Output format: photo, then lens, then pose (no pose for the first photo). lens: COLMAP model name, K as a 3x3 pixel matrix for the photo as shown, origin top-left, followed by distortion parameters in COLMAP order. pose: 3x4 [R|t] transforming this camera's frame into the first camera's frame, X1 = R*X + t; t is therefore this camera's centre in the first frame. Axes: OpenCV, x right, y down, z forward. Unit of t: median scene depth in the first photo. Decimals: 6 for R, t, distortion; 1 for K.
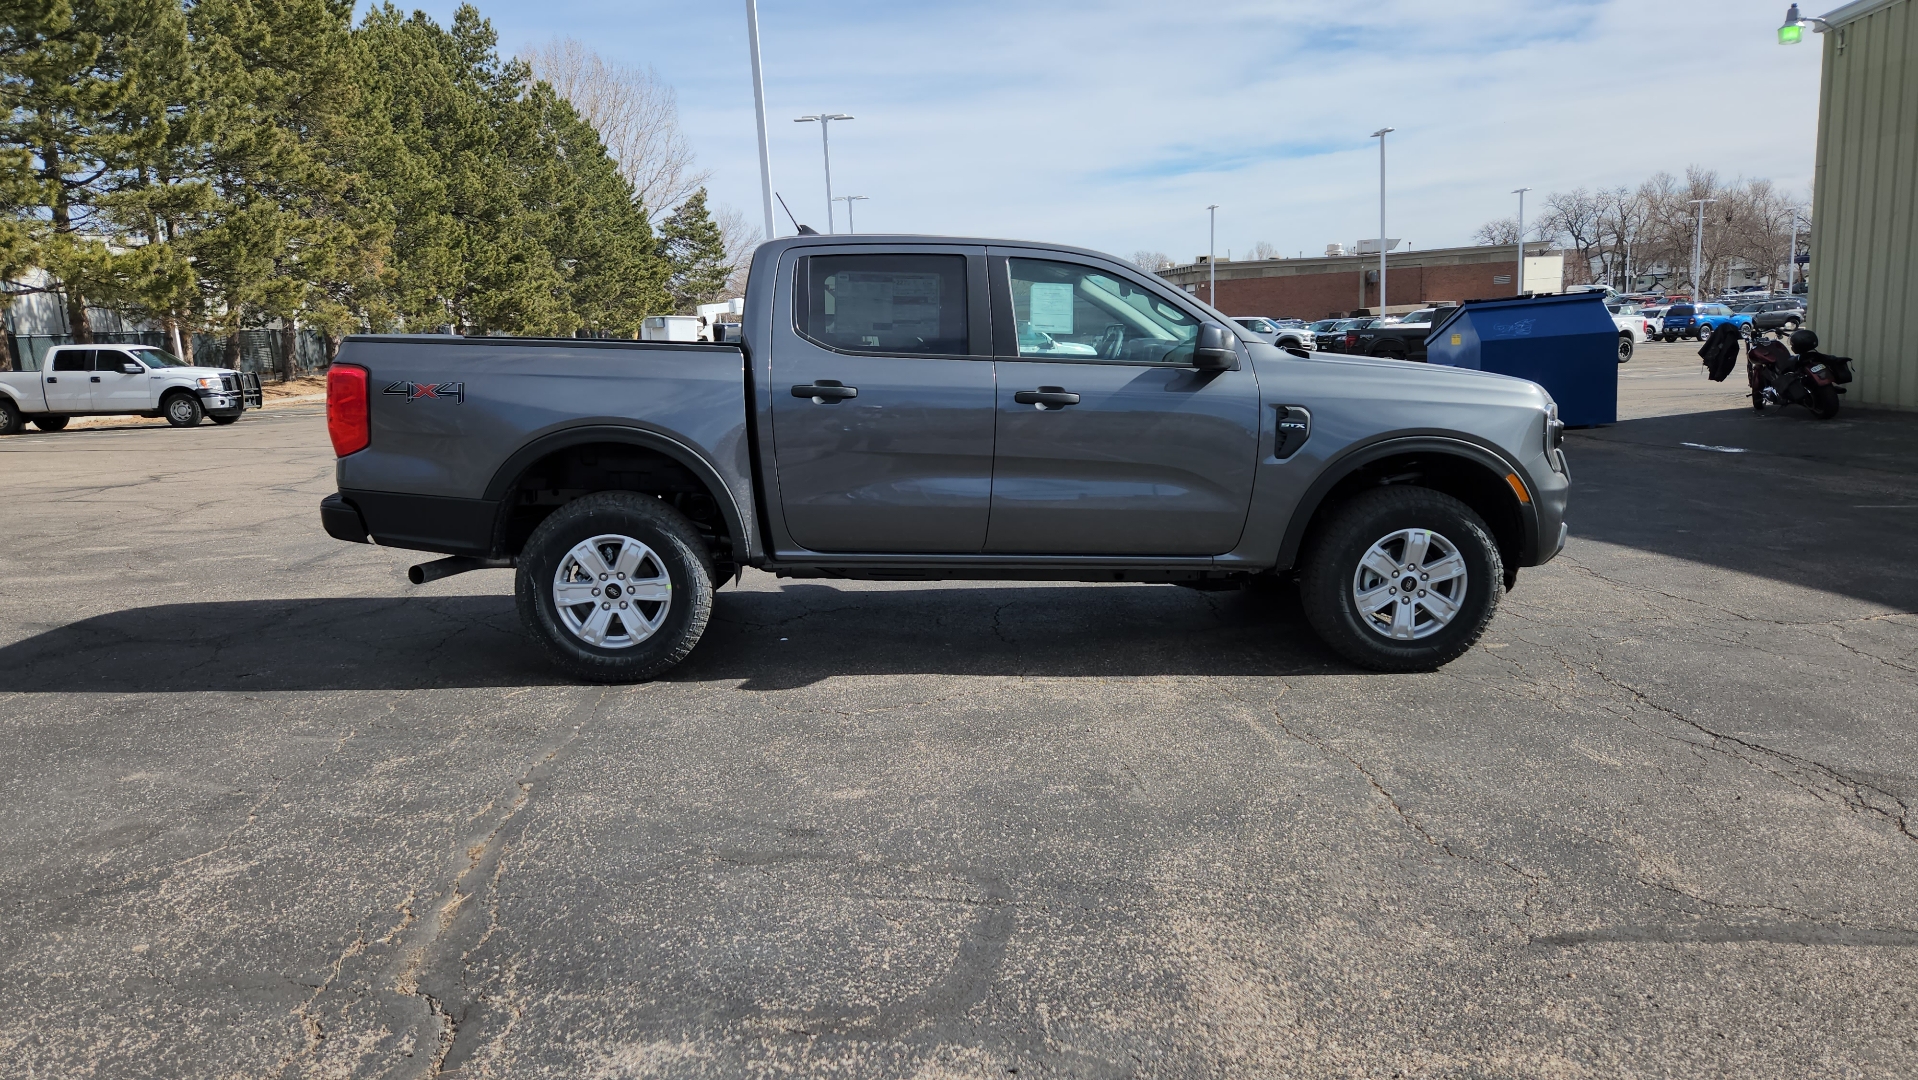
lens RADIAL K [[1324.0, 0, 928.7], [0, 1324.0, 532.0], [0, 0, 1]] dist [0.080962, -0.072163]
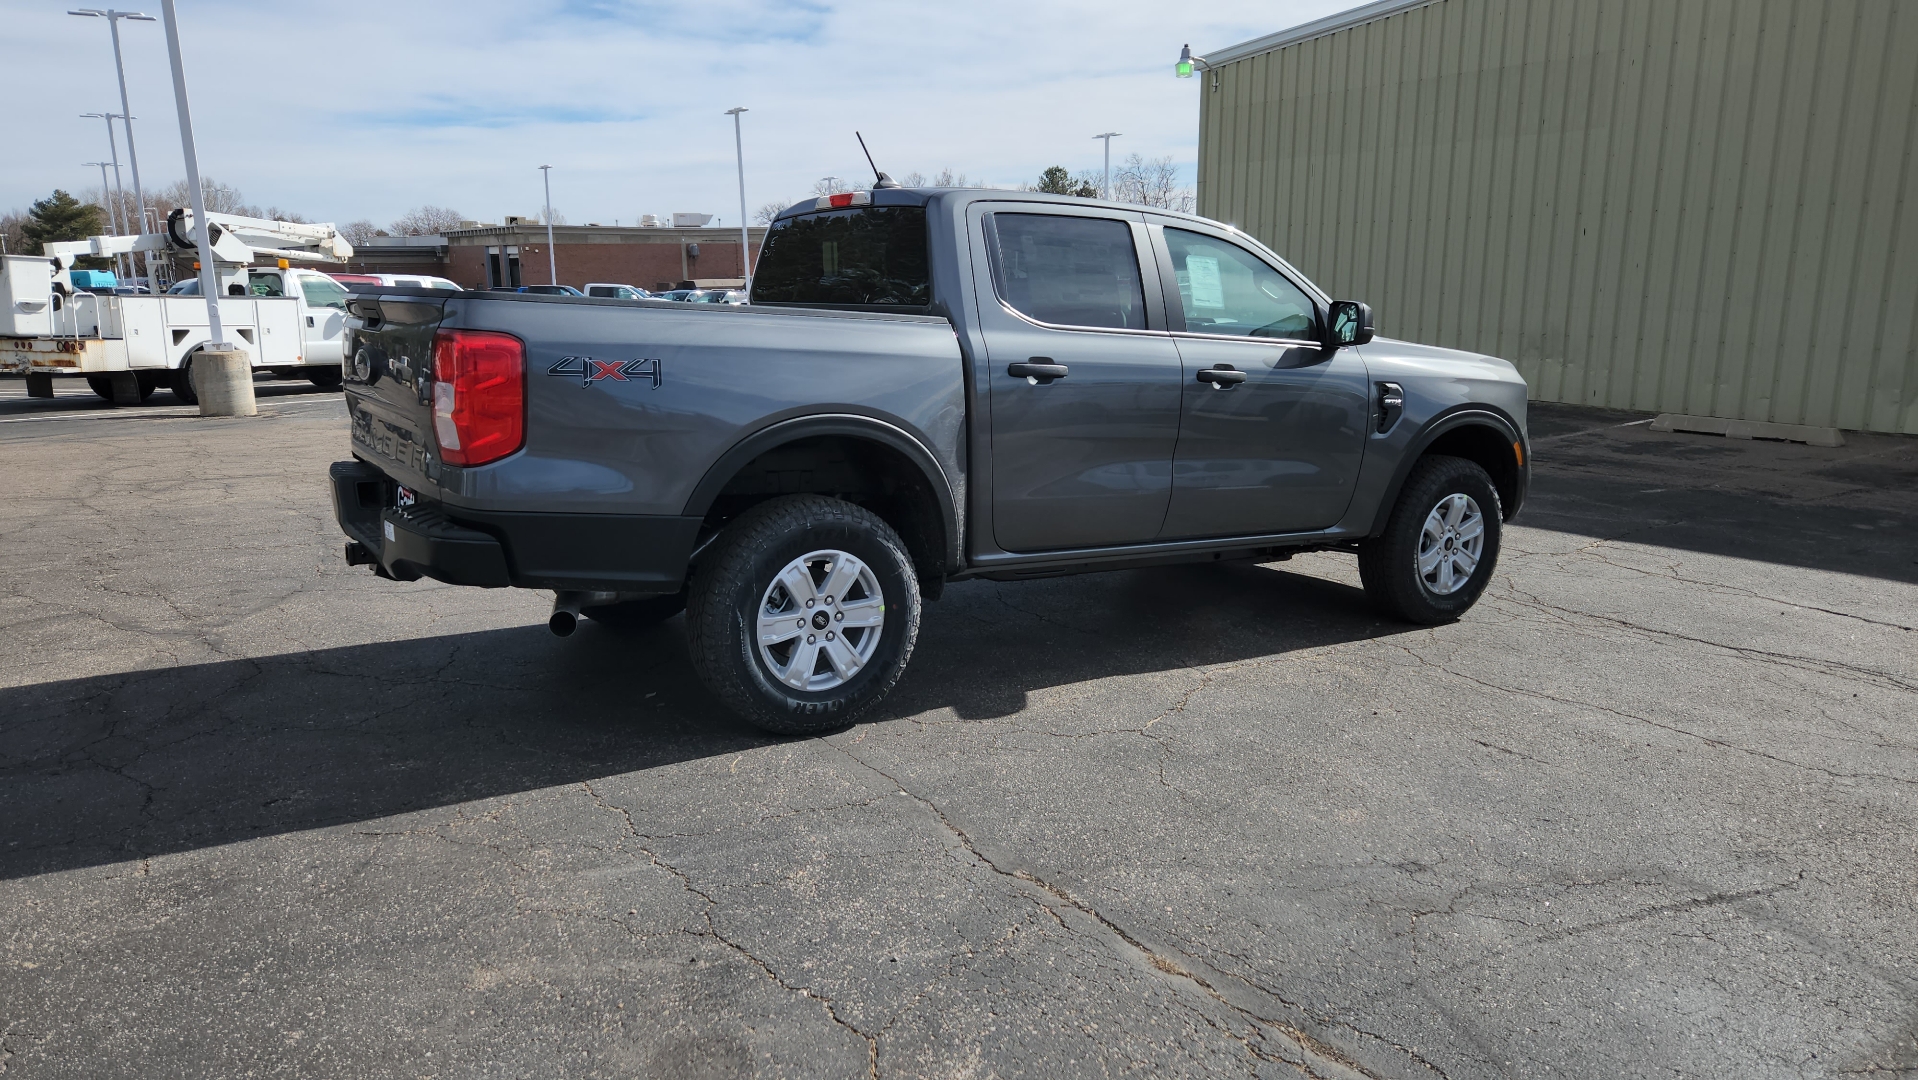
lens RADIAL K [[1302.0, 0, 955.9], [0, 1302.0, 554.4], [0, 0, 1]] dist [0.064413, -0.044261]
pose [[0.850721, -0.072523, 0.520591, -0.557526], [0.050065, 0.997113, 0.057093, -0.034798], [-0.523228, -0.022507, 0.851895, 0.279596]]
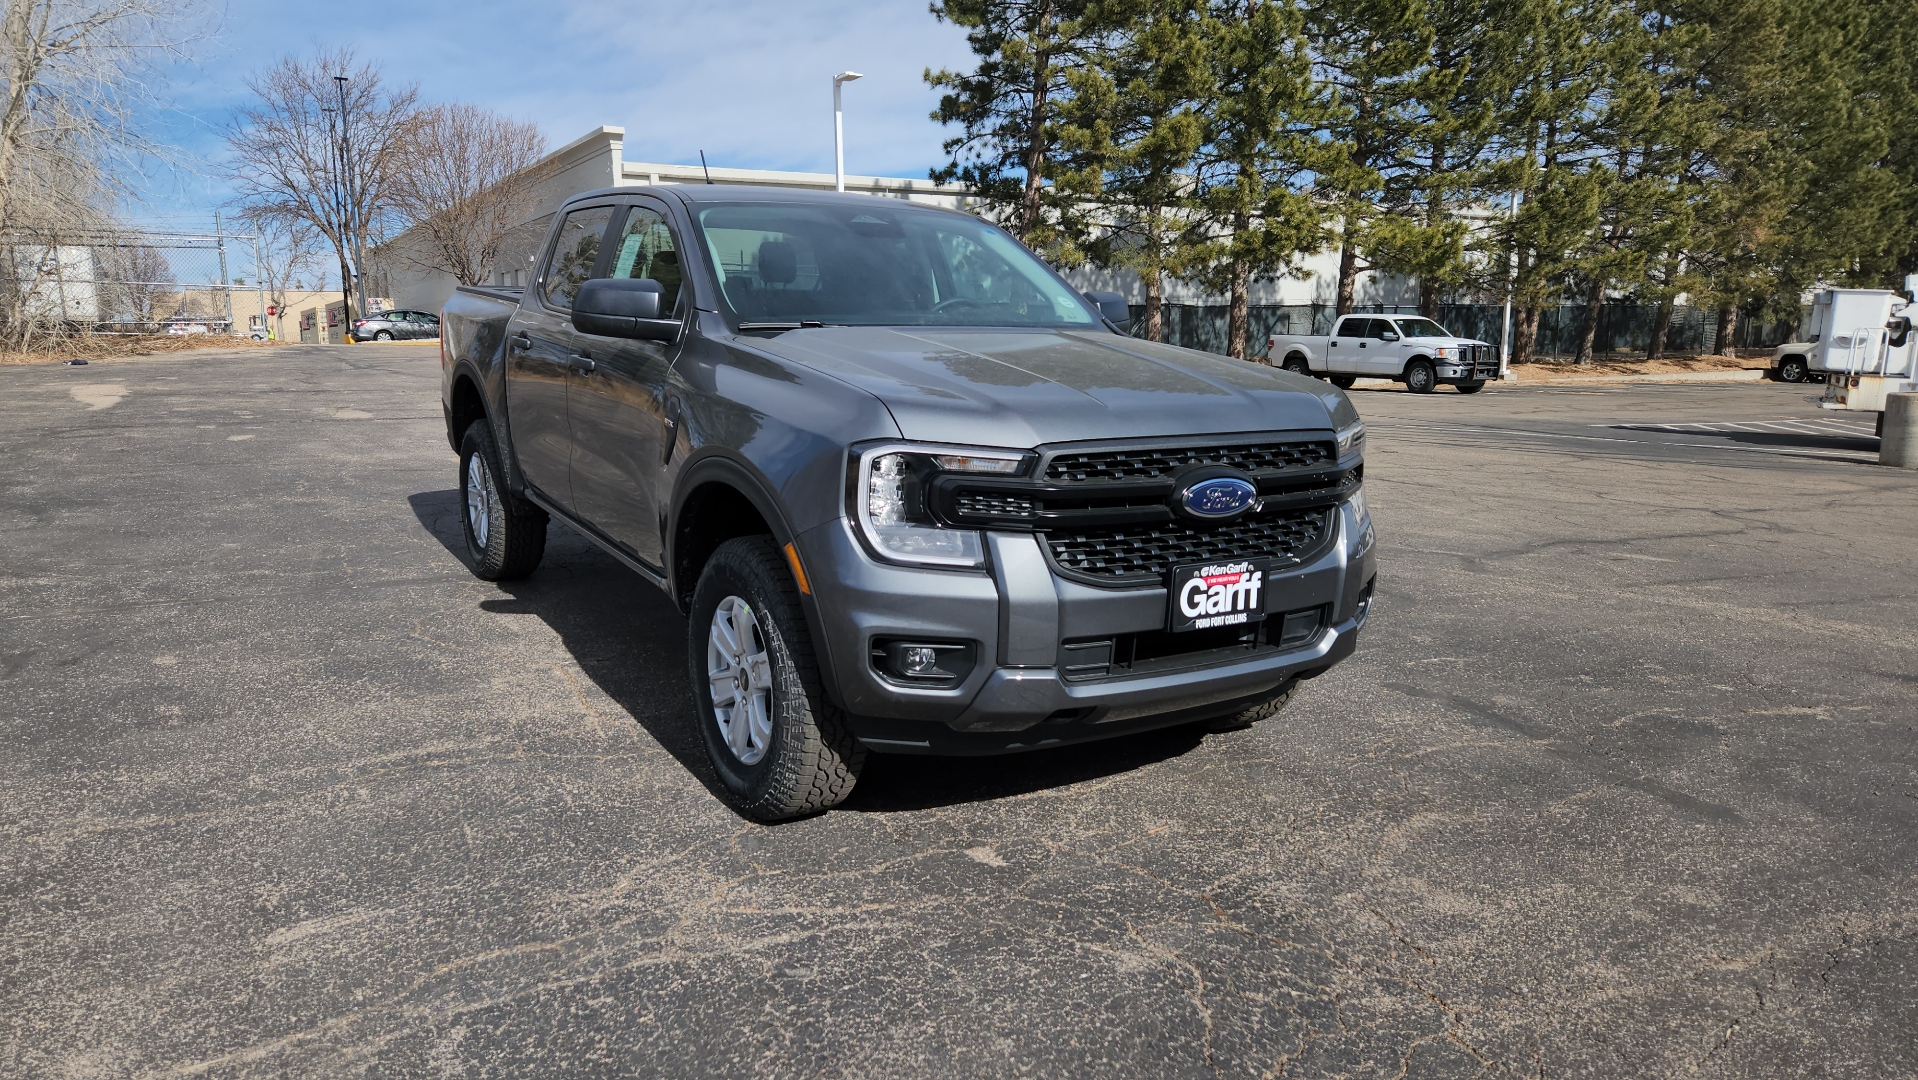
lens RADIAL K [[1324.0, 0, 928.7], [0, 1324.0, 532.0], [0, 0, 1]] dist [0.080962, -0.072163]
pose [[0.465362, 0.171093, -0.868427, 0.968890], [-0.155502, 0.981683, 0.110078, -0.123139], [0.871354, 0.083816, 0.483443, 0.750761]]
